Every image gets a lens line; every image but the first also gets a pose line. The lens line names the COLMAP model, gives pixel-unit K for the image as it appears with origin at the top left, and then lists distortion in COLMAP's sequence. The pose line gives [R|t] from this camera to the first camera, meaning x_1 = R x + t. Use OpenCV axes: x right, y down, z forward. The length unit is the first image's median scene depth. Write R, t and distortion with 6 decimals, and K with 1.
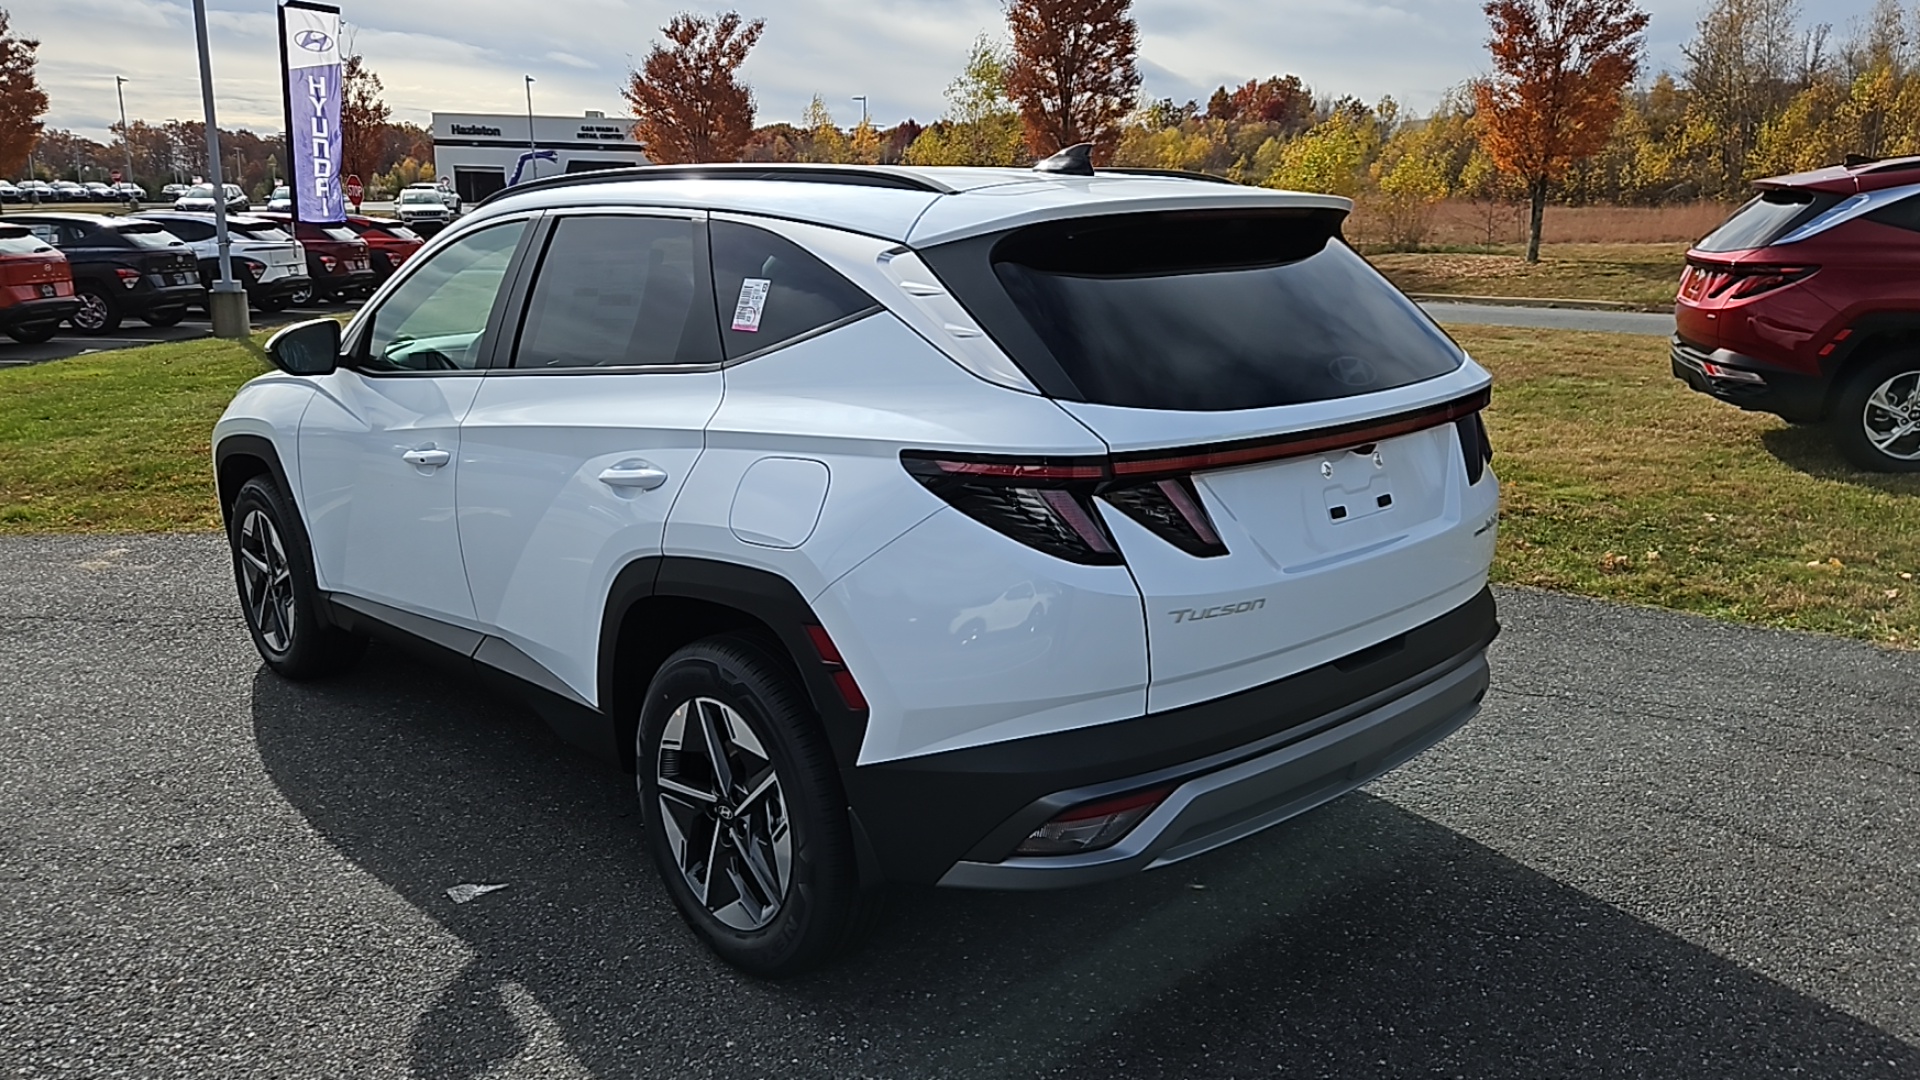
lens RADIAL K [[1399.2, 0, 943.2], [0, 1399.2, 537.3], [0, 0, 1]] dist [0.069570, -0.027984]
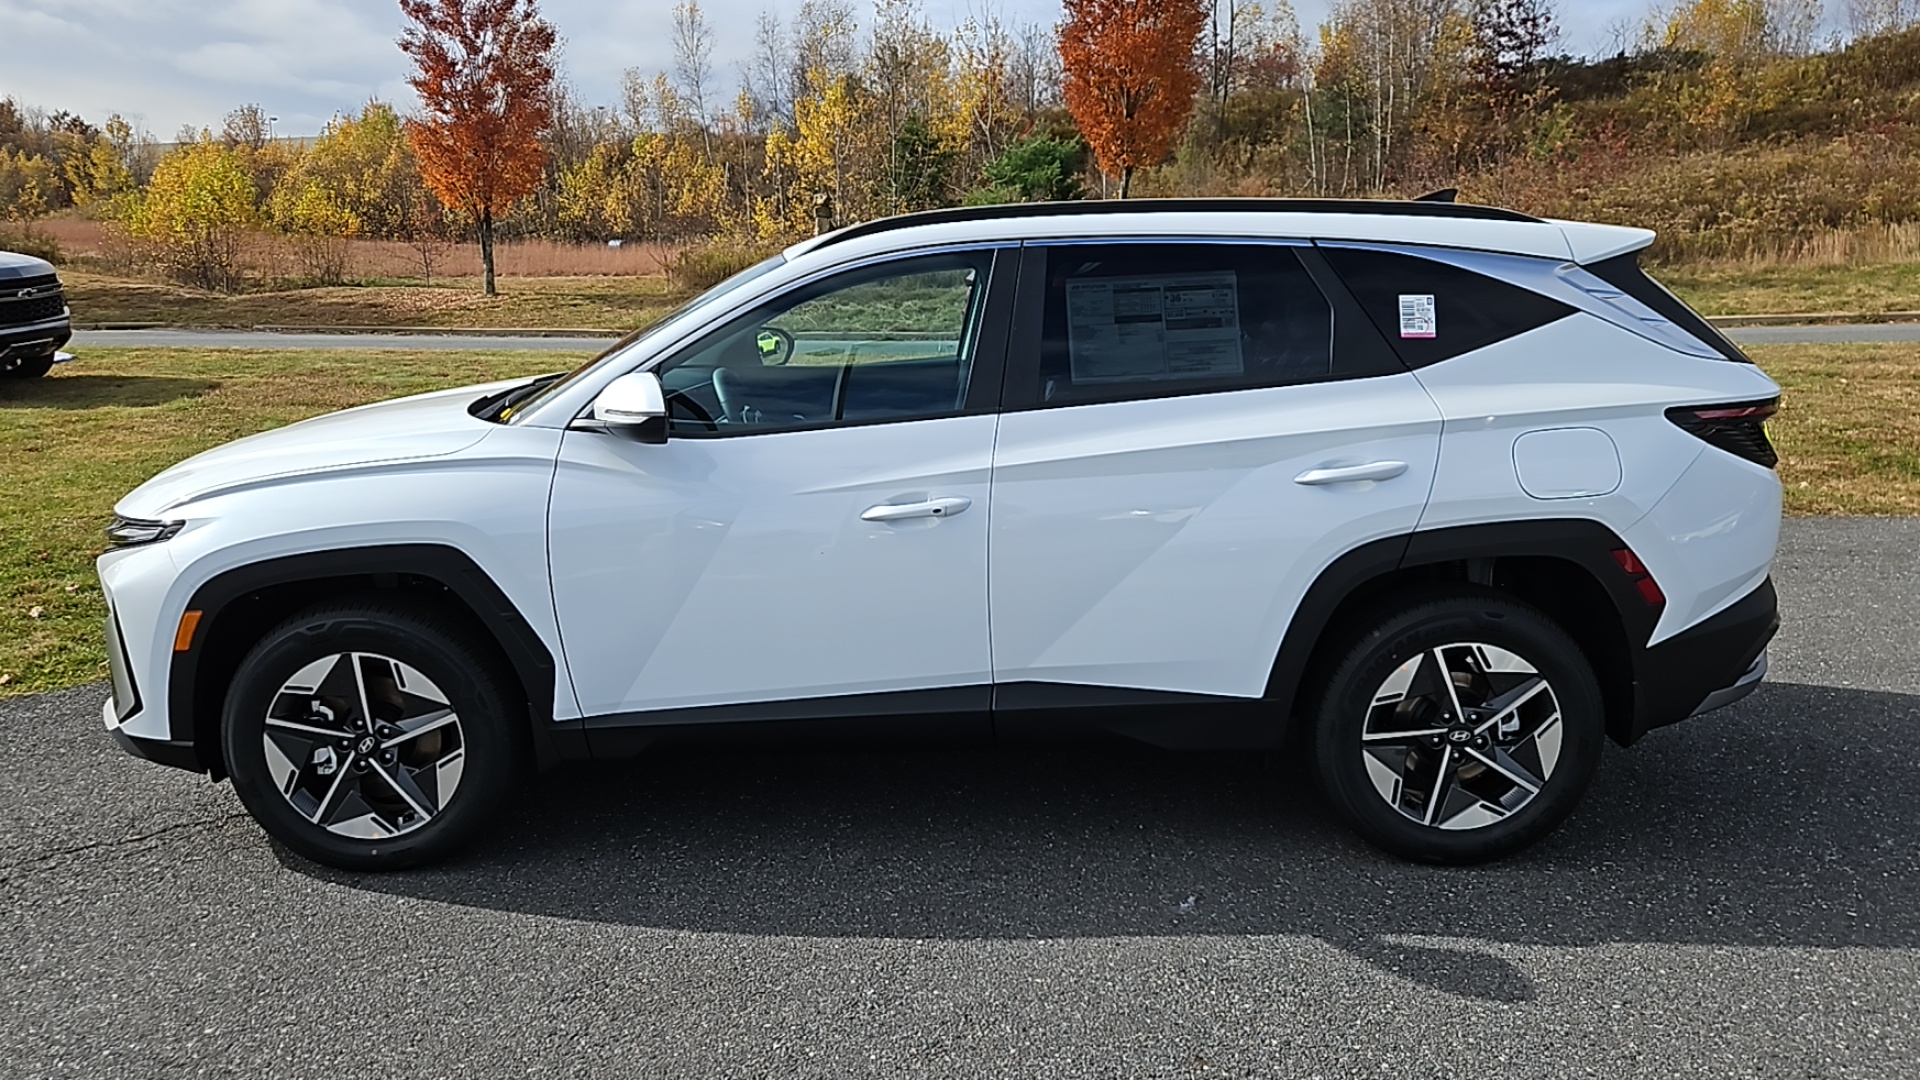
lens RADIAL K [[1399.2, 0, 962.1], [0, 1399.2, 544.8], [0, 0, 1]] dist [0.069570, -0.027984]
pose [[0.694535, -0.152142, 0.703189, -1.235273], [0.164694, 0.985053, 0.050459, -0.093987], [-0.700355, 0.080766, 0.709210, 0.411337]]
